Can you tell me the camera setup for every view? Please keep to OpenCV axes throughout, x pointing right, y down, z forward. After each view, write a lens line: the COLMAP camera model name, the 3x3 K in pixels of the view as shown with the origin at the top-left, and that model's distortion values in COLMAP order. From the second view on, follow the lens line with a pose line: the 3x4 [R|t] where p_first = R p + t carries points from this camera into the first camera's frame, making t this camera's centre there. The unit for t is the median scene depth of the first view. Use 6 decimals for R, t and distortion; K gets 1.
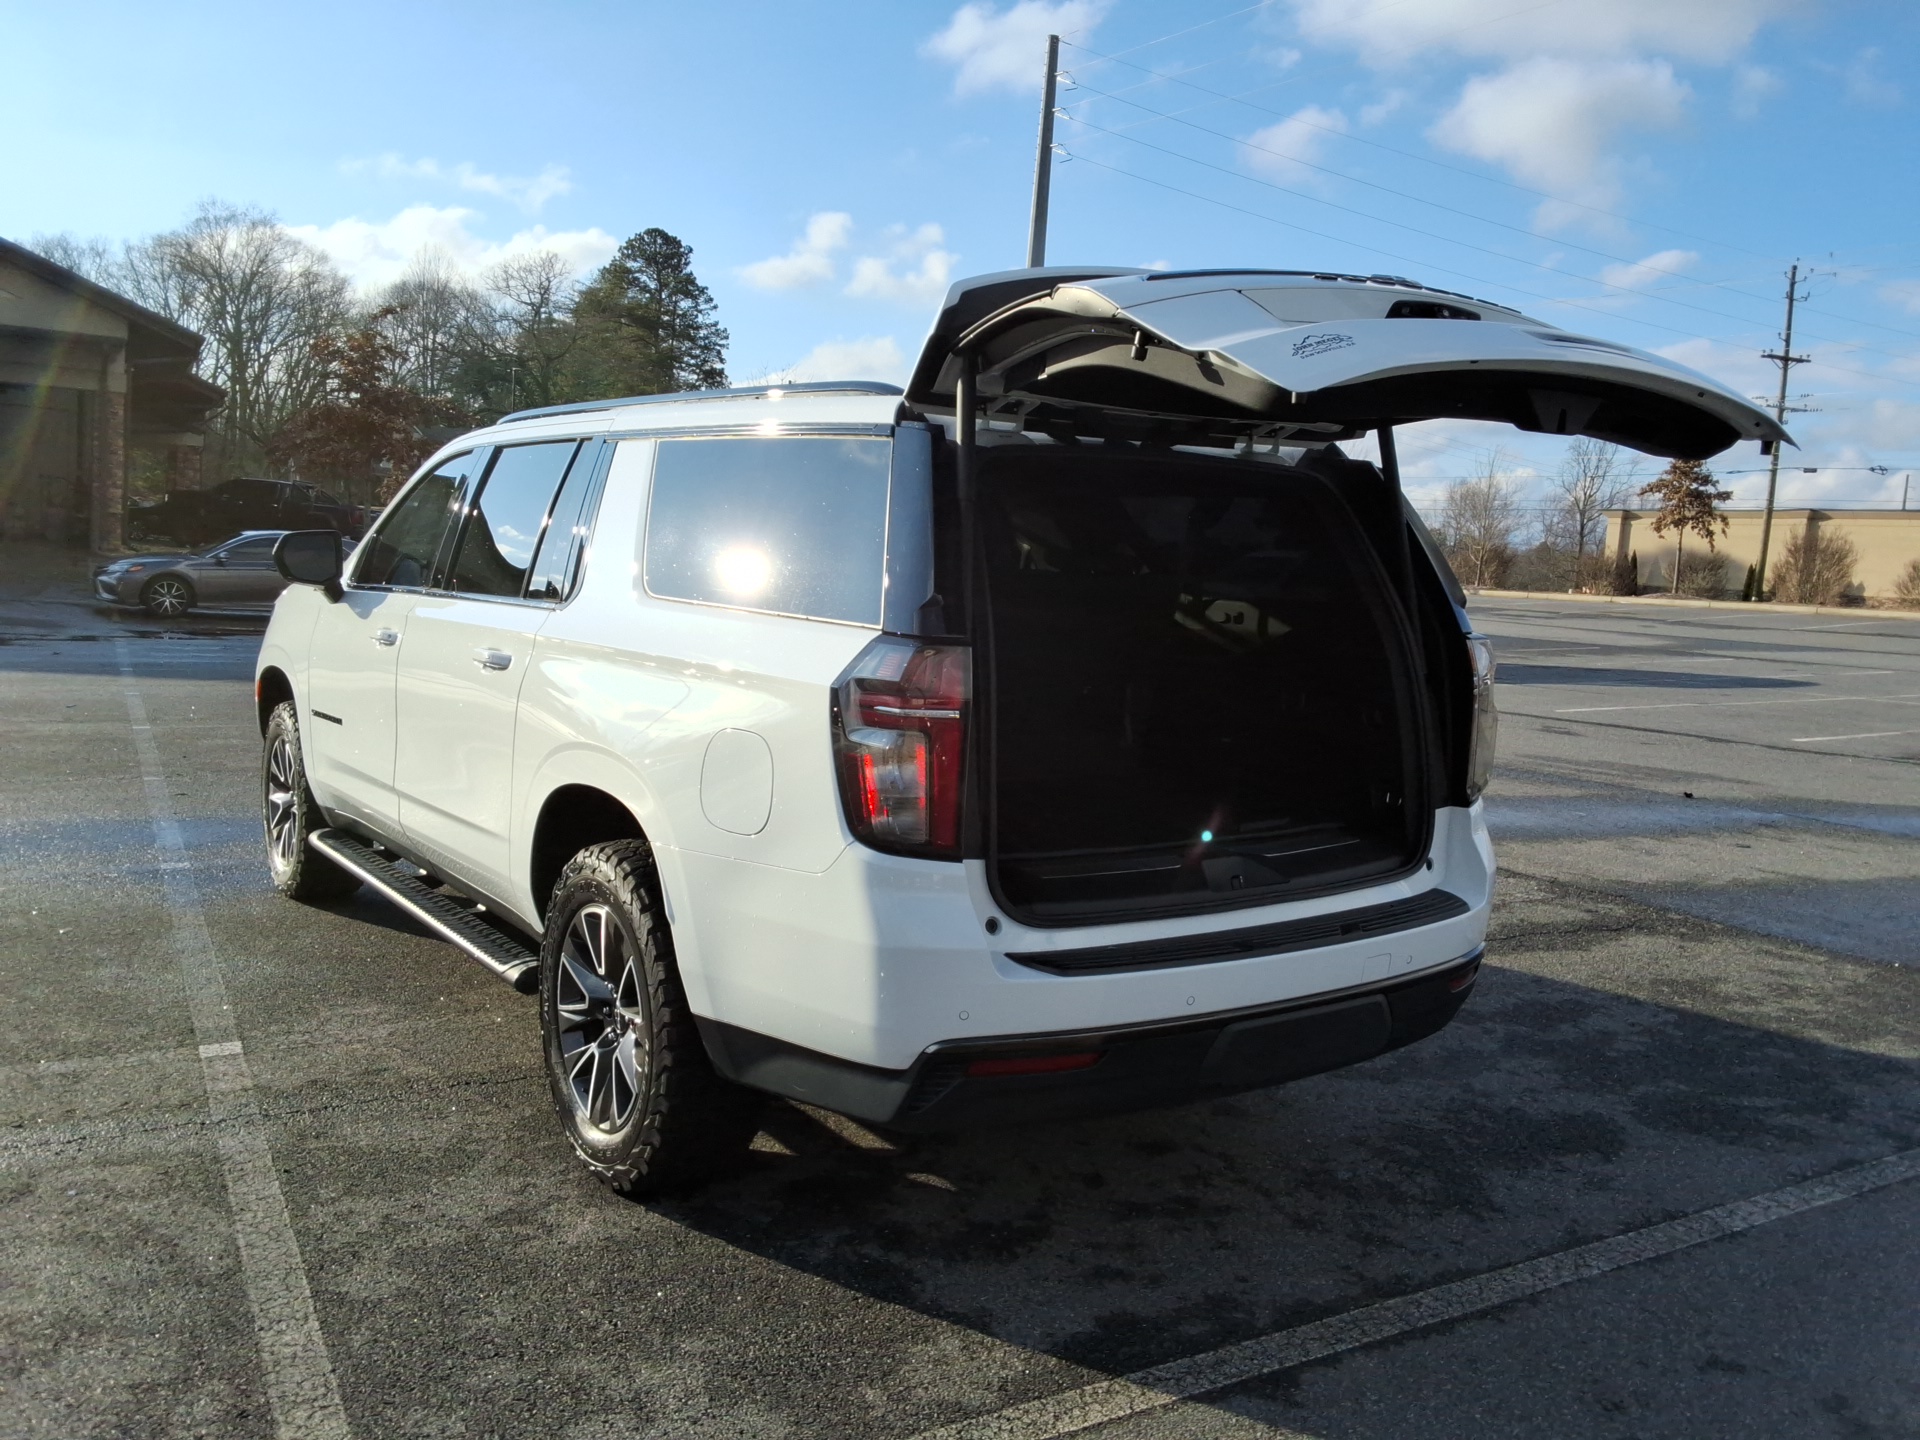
lens RADIAL K [[1539.1, 0, 989.9], [0, 1539.1, 714.3], [0, 0, 1]] dist [0.137437, -0.228788]
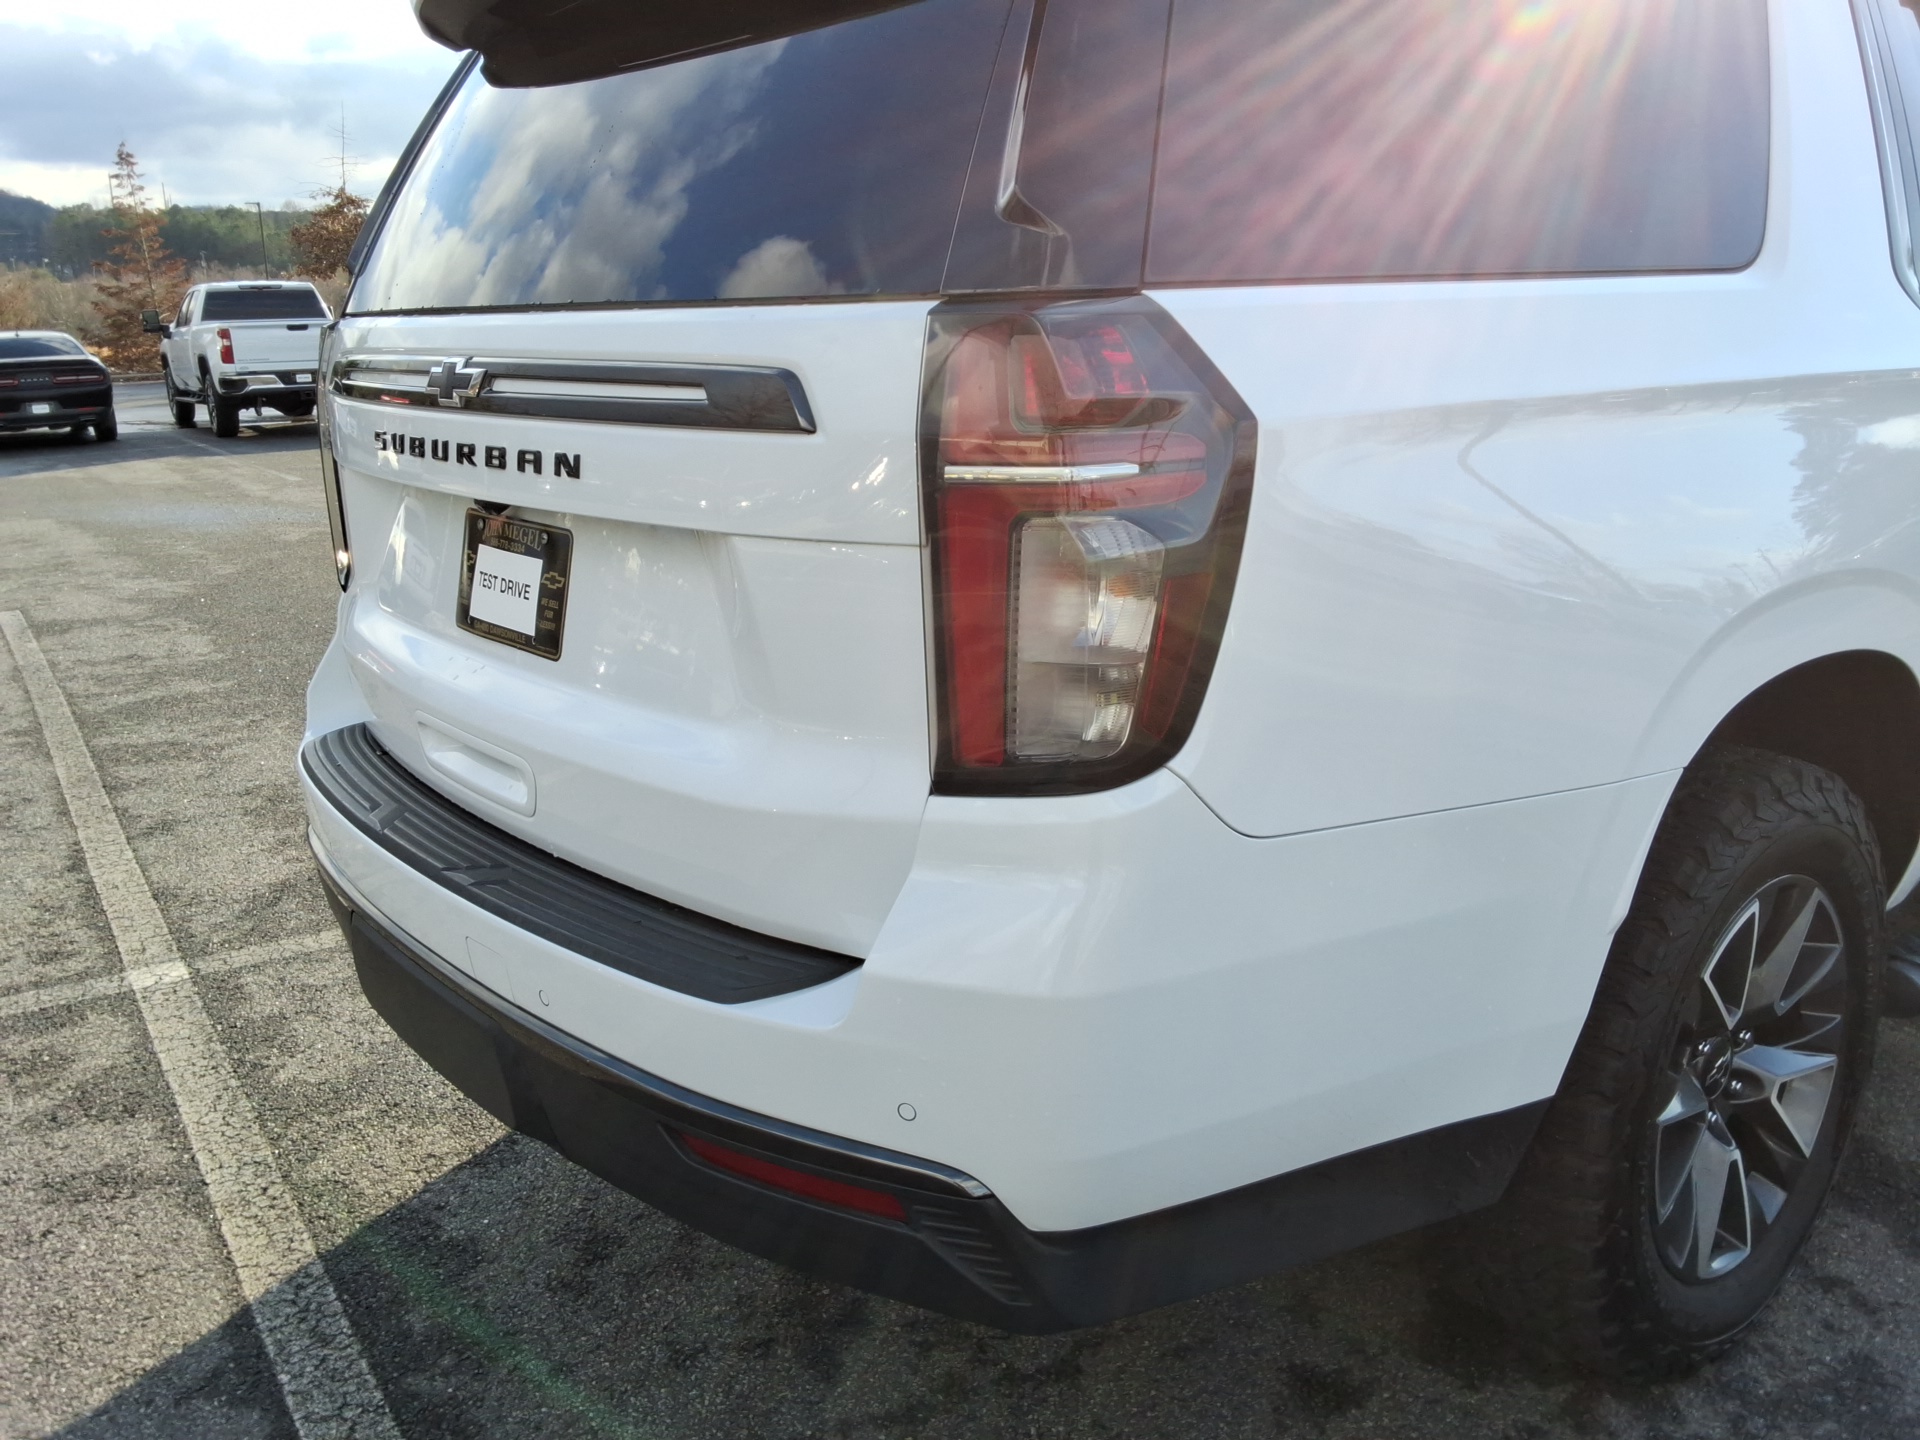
lens RADIAL K [[1543.5, 0, 979.1], [0, 1543.5, 714.4], [0, 0, 1]] dist [0.119723, -0.190042]
pose [[0.068357, 0.205458, -0.976276, 0.551280], [-0.088959, 0.975922, 0.199155, -0.025559], [0.993687, 0.073235, 0.084988, 0.823964]]
